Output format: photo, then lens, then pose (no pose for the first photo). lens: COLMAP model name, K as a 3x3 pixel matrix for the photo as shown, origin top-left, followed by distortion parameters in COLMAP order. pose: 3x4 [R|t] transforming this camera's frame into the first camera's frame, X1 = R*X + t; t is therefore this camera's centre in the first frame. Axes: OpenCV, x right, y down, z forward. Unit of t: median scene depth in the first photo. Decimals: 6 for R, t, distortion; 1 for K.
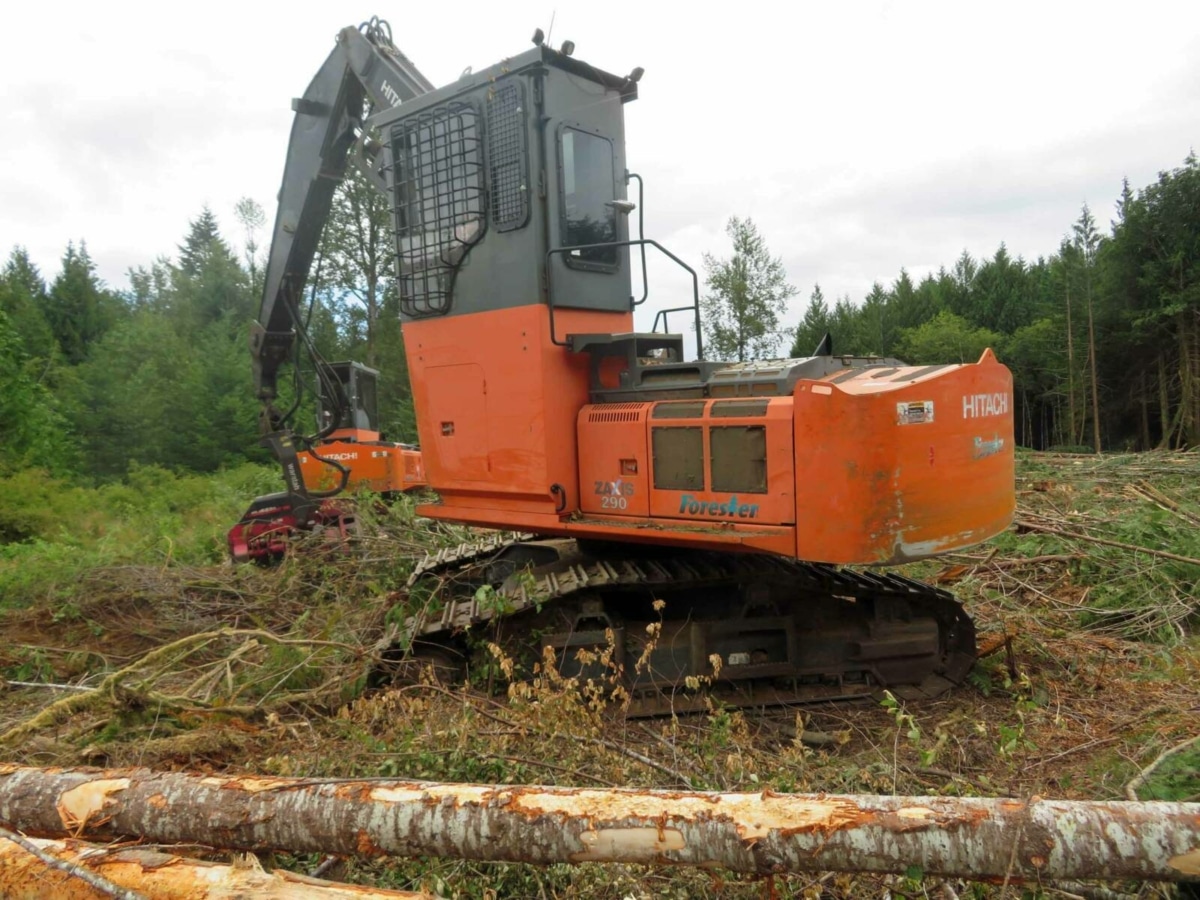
lens RADIAL K [[861.6, 0, 600.0], [0, 861.6, 450.0], [0, 0, 1]] dist [0.031213, 0.000681]
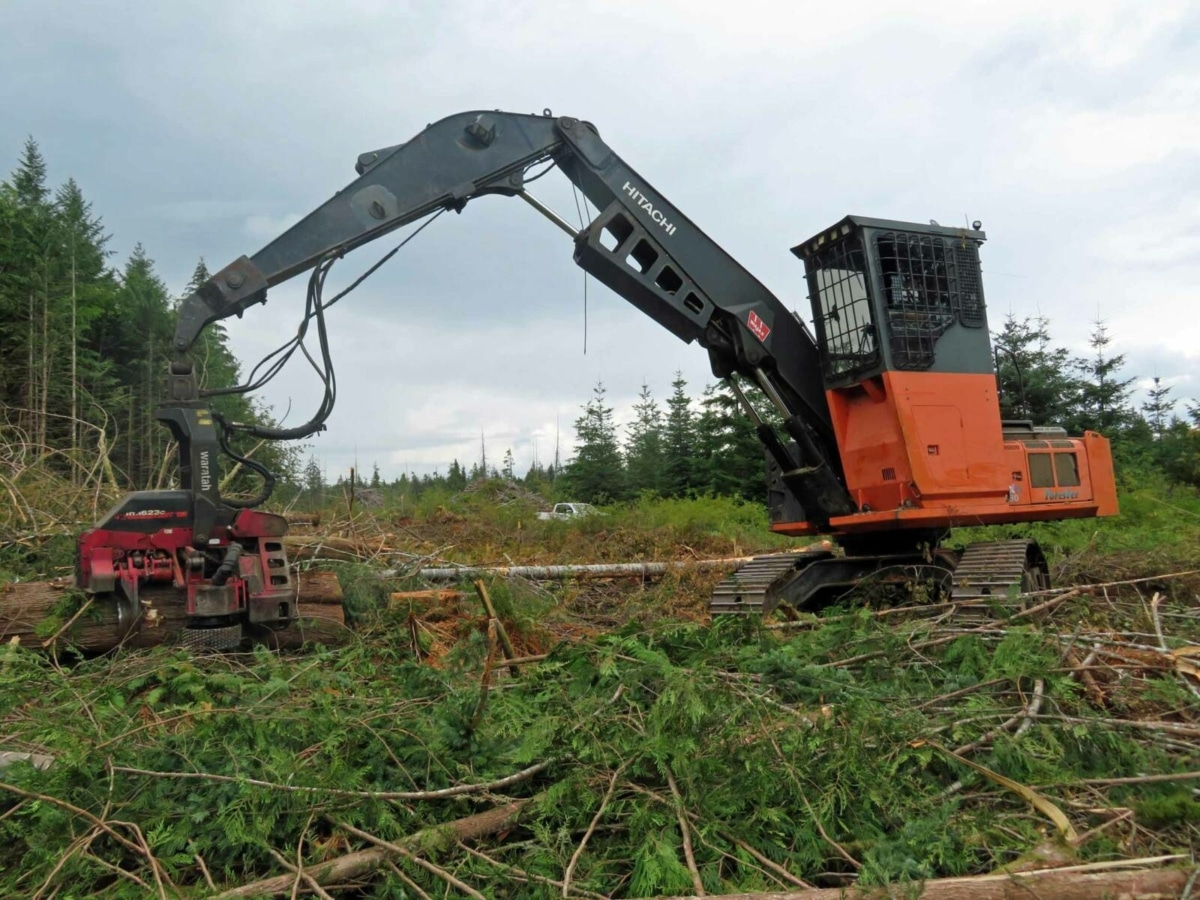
lens RADIAL K [[861.1, 0, 600.0], [0, 861.1, 450.0], [0, 0, 1]] dist [-0.010222, 0.004078]
pose [[0.443791, 0.113112, 0.888963, -0.191204], [0.090073, 0.981348, -0.169834, 0.018904], [-0.891592, 0.155442, 0.425325, 0.103064]]
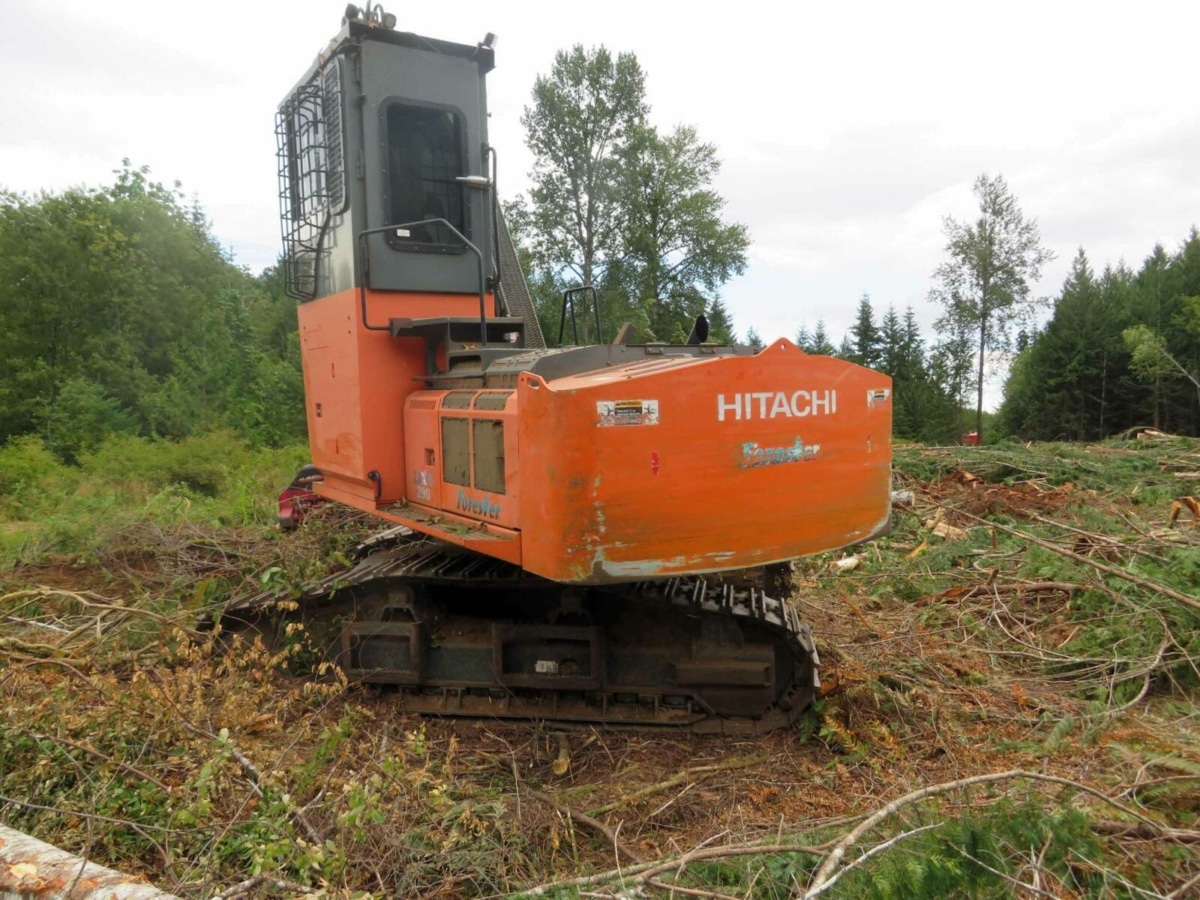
lens RADIAL K [[858.6, 0, 600.0], [0, 858.6, 450.0], [0, 0, 1]] dist [0.013193, 0.002458]
pose [[0.958390, 0.044321, -0.282002, 0.049647], [-0.034710, 0.998637, 0.038991, -0.003300], [0.283345, -0.027580, 0.958621, 0.013878]]
